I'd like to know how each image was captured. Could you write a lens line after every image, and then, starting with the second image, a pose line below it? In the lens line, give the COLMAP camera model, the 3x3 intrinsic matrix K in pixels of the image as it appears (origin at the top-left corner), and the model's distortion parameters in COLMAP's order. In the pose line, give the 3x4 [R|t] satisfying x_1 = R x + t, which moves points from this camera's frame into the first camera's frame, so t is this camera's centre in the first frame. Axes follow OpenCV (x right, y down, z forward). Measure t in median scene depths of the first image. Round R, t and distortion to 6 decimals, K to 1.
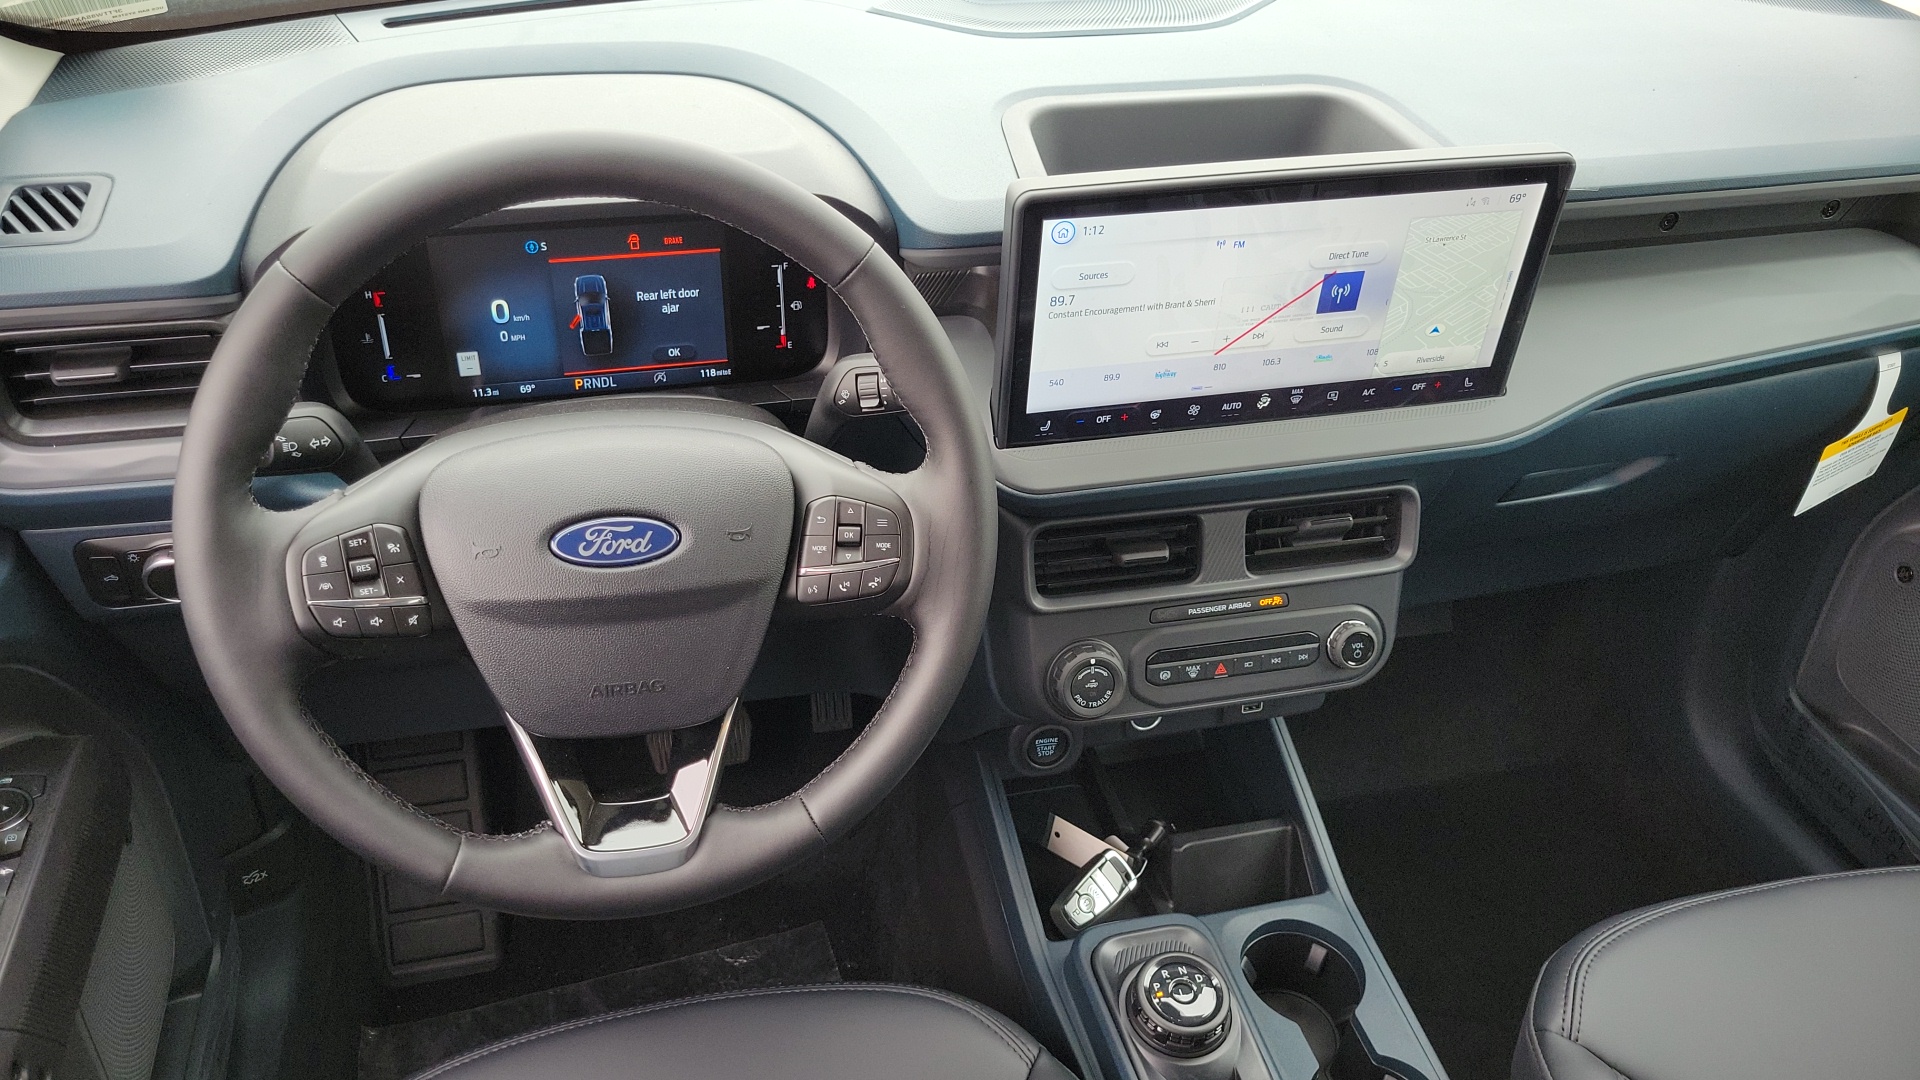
lens RADIAL K [[1465.5, 0, 947.0], [0, 1465.5, 546.7], [0, 0, 1]] dist [0.055736, -0.047494]
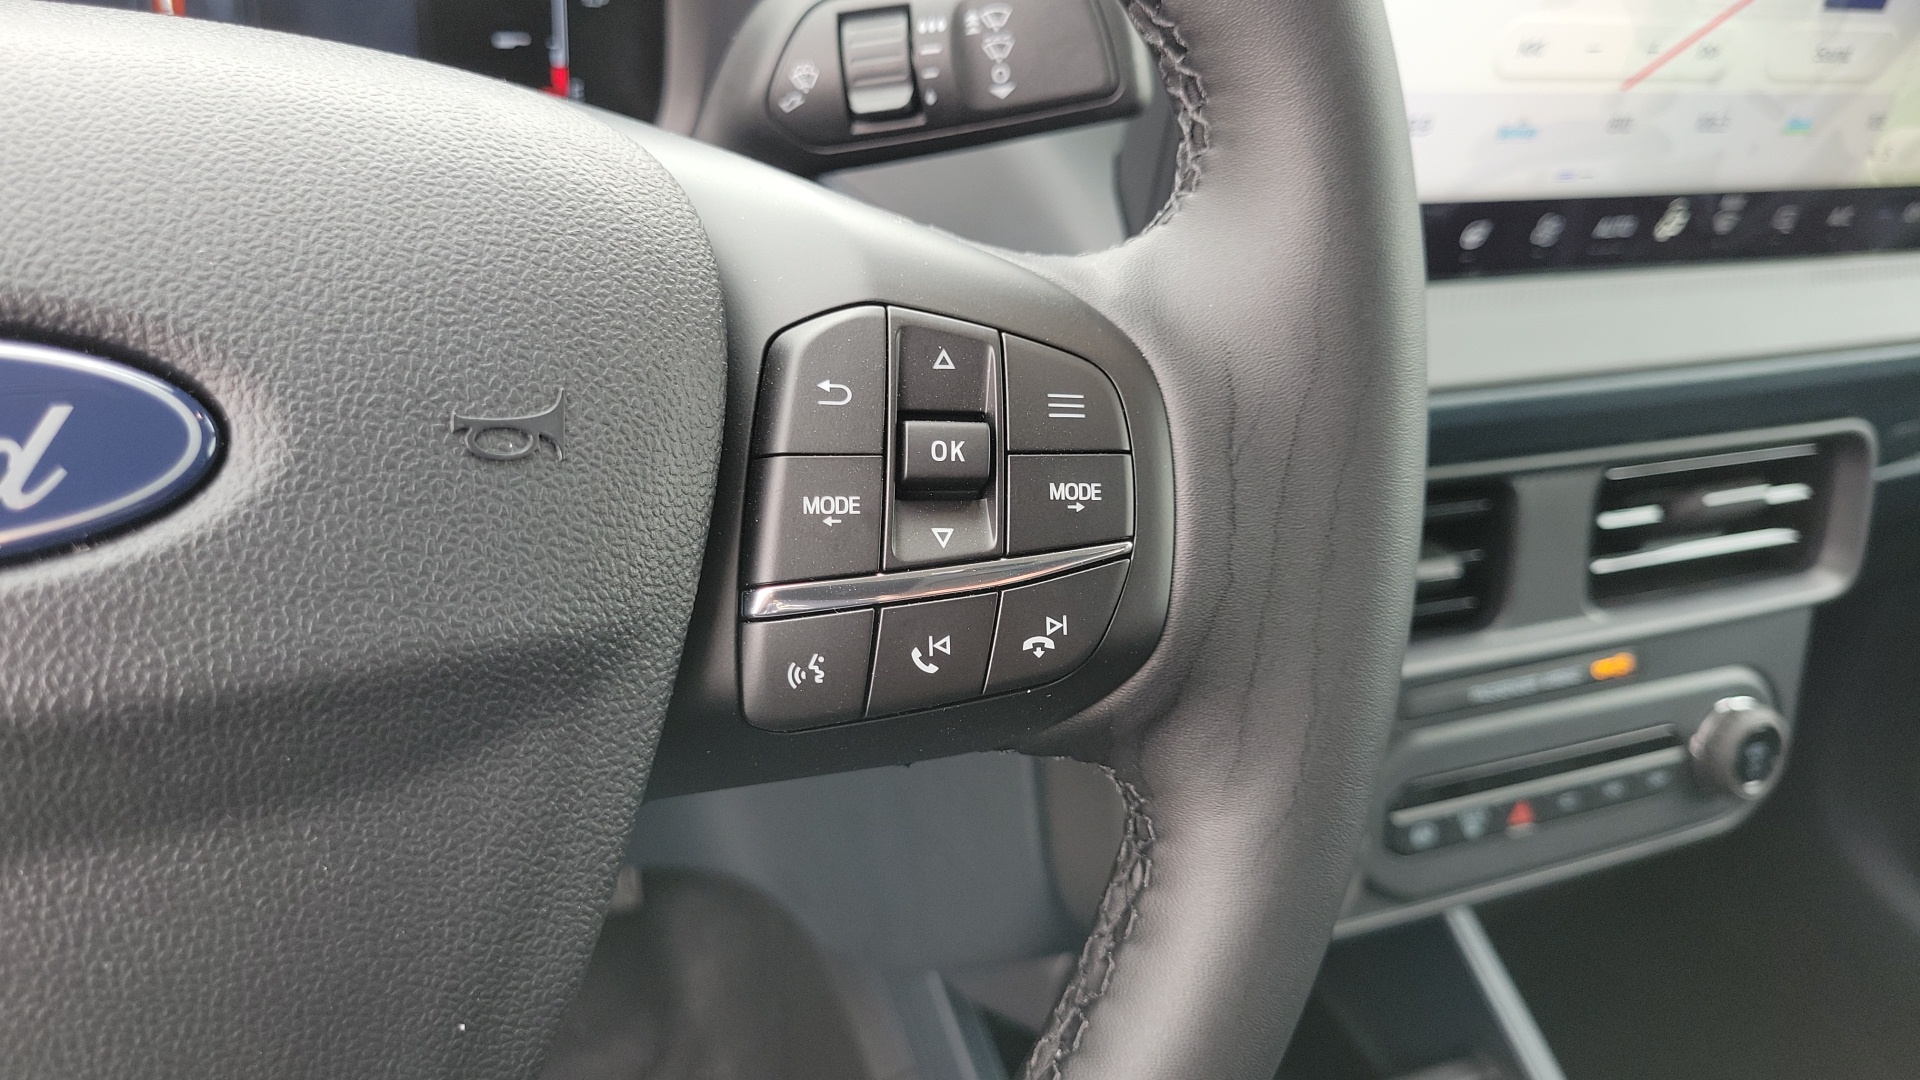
lens RADIAL K [[1501.7, 0, 930.6], [0, 1501.7, 547.1], [0, 0, 1]] dist [0.000227, -0.001070]
pose [[0.982301, -0.017500, 0.186492, -0.093572], [0.027047, 0.998443, -0.048776, 0.016739], [-0.185348, 0.052957, 0.981245, 0.588748]]
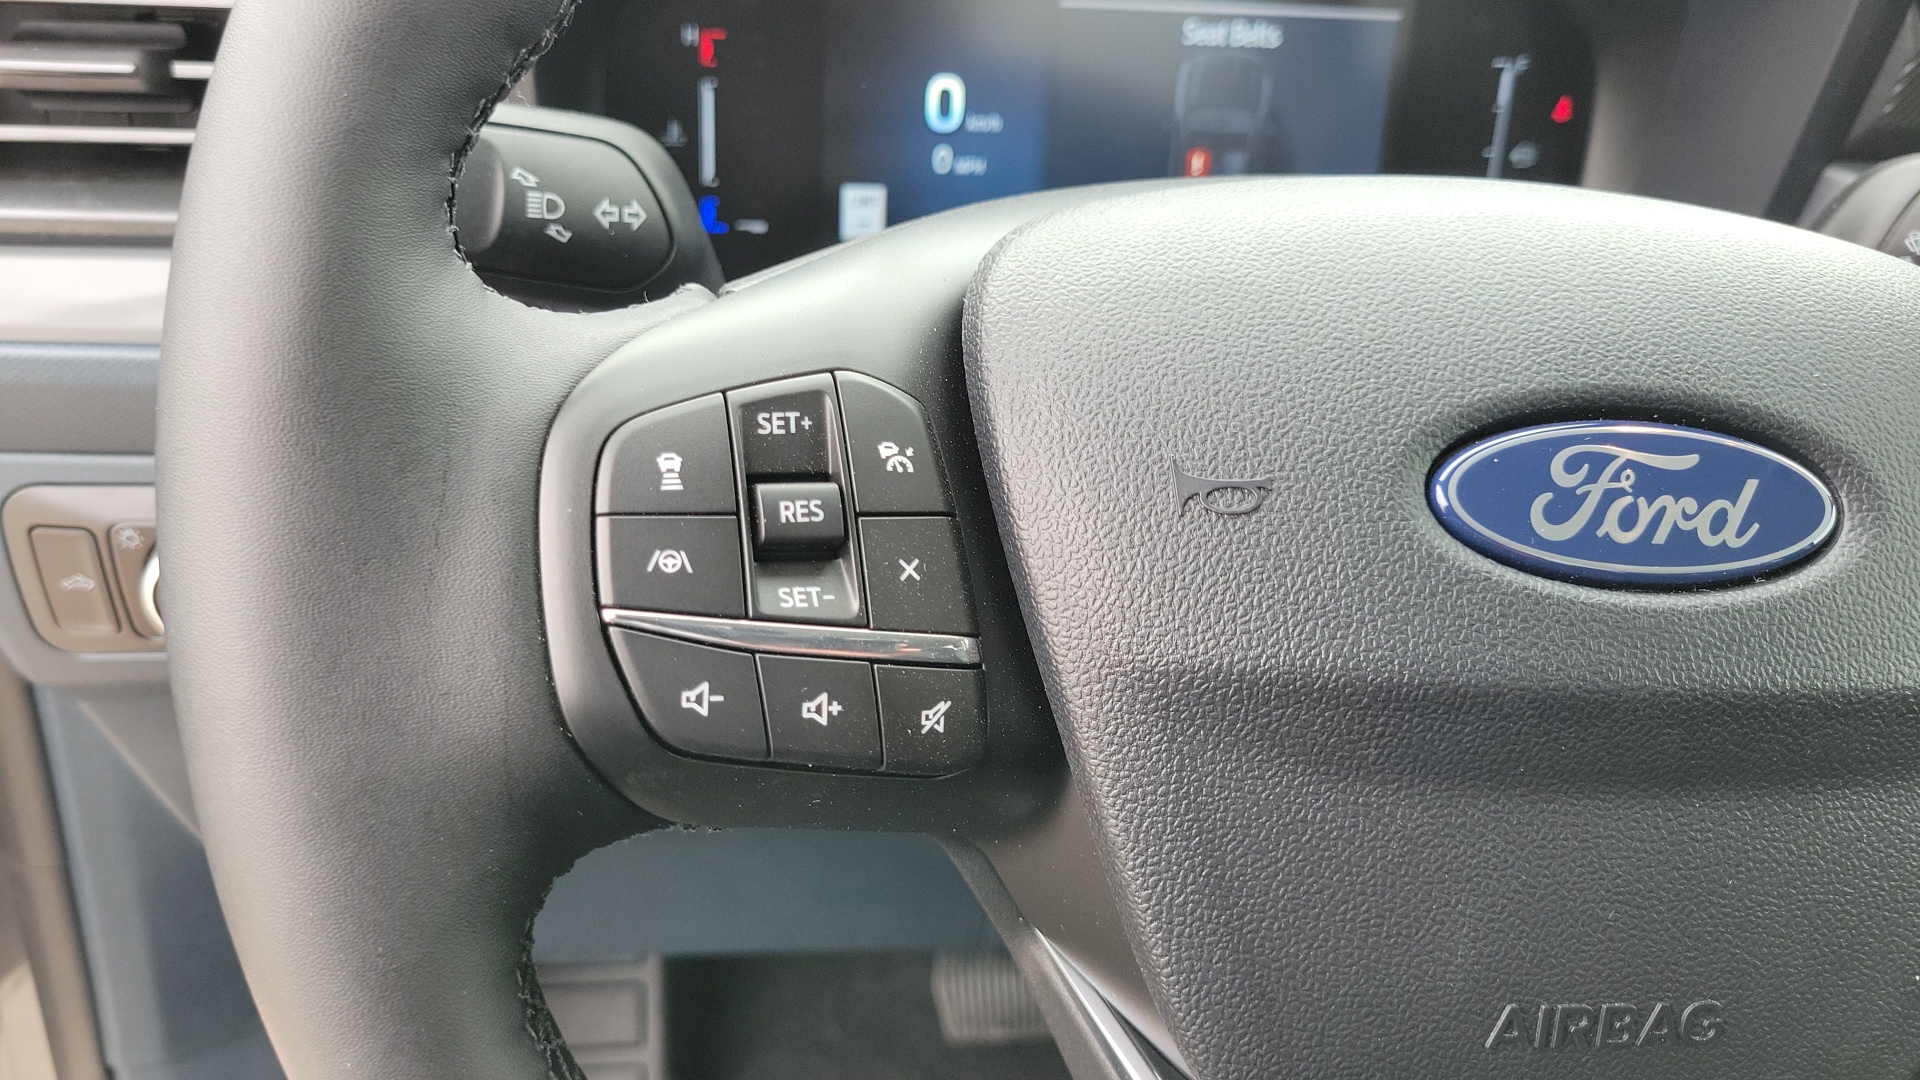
lens RADIAL K [[1501.7, 0, 930.6], [0, 1501.7, 547.1], [0, 0, 1]] dist [0.000227, -0.001070]
pose [[0.994242, 0.074672, -0.076853, -0.256129], [-0.083449, 0.989480, -0.118173, 0.038366], [0.067220, 0.123906, 0.990015, 0.530847]]
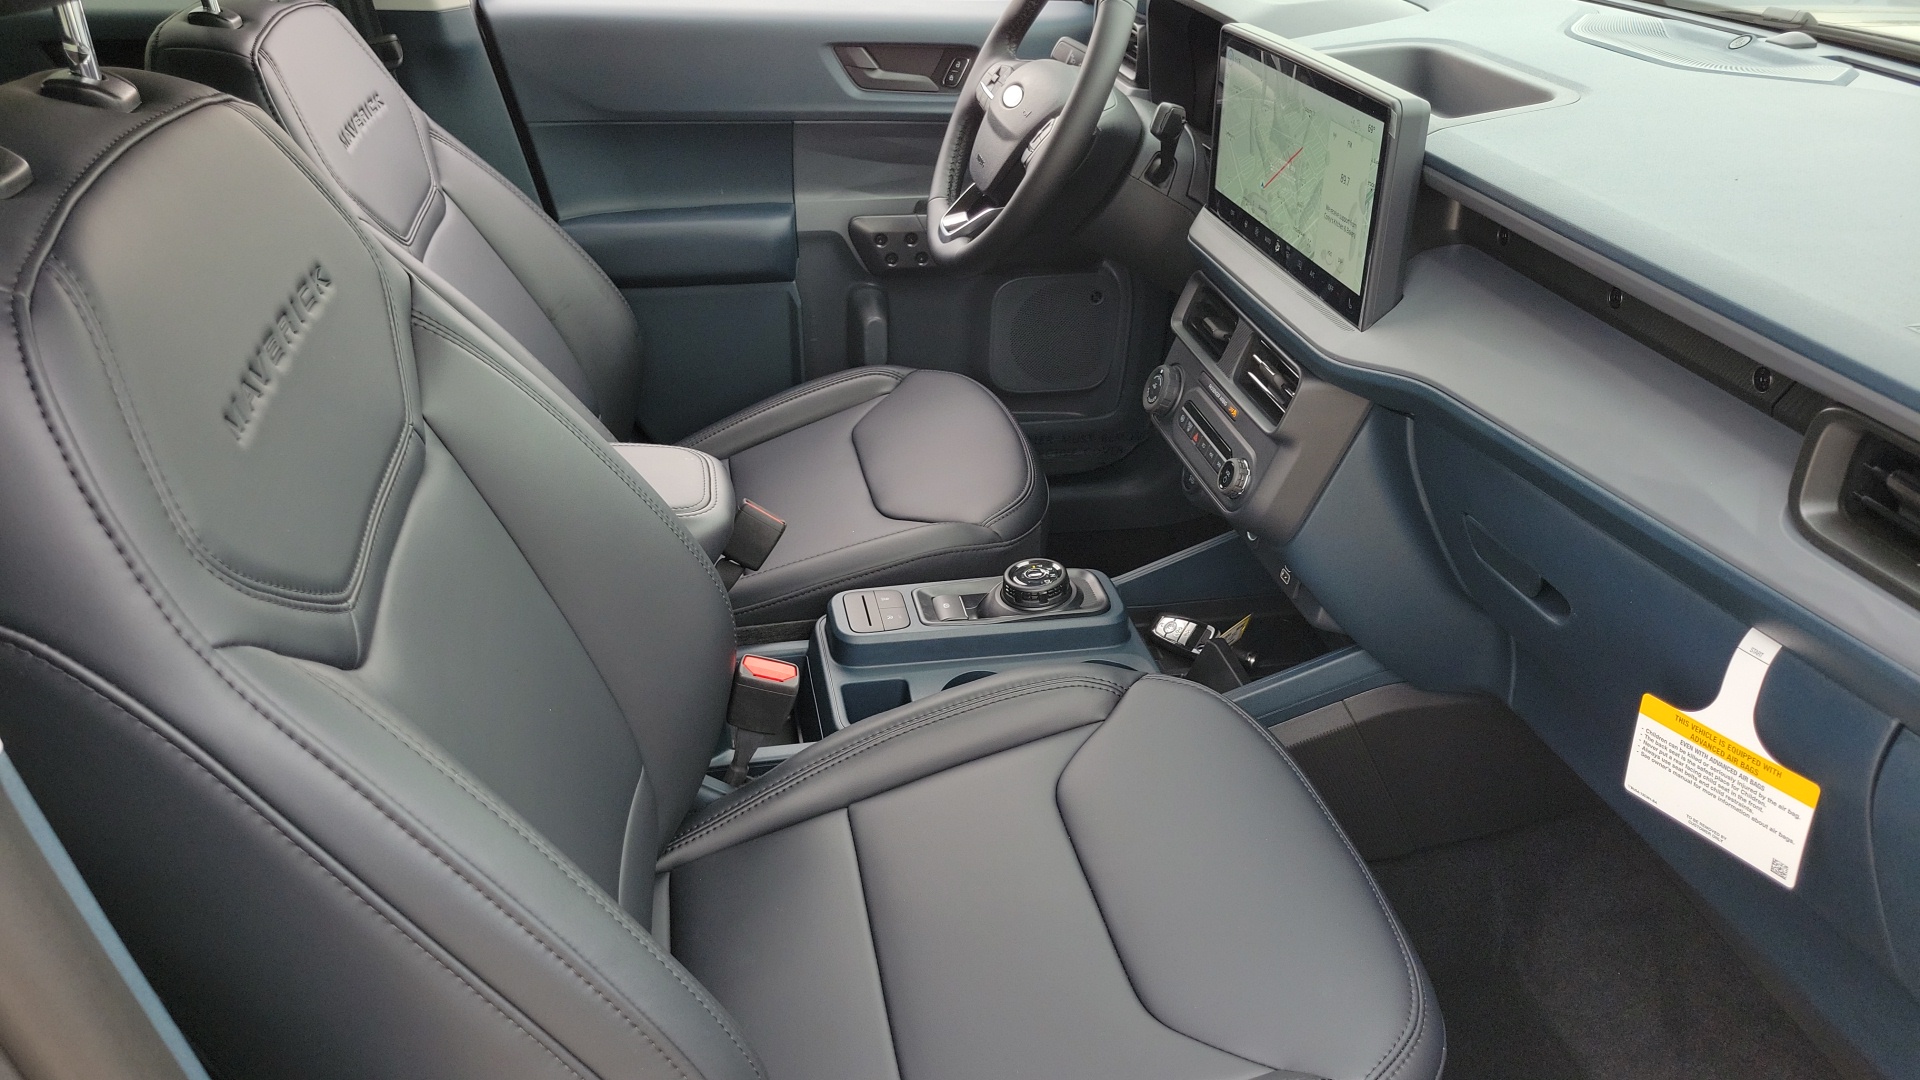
lens RADIAL K [[1465.5, 0, 947.0], [0, 1465.5, 546.7], [0, 0, 1]] dist [0.055736, -0.047494]
pose [[-0.071836, 0.431525, -0.899236, 1.535429], [-0.605027, 0.697903, 0.383241, -0.235929], [0.792958, 0.571593, 0.210950, 0.627372]]
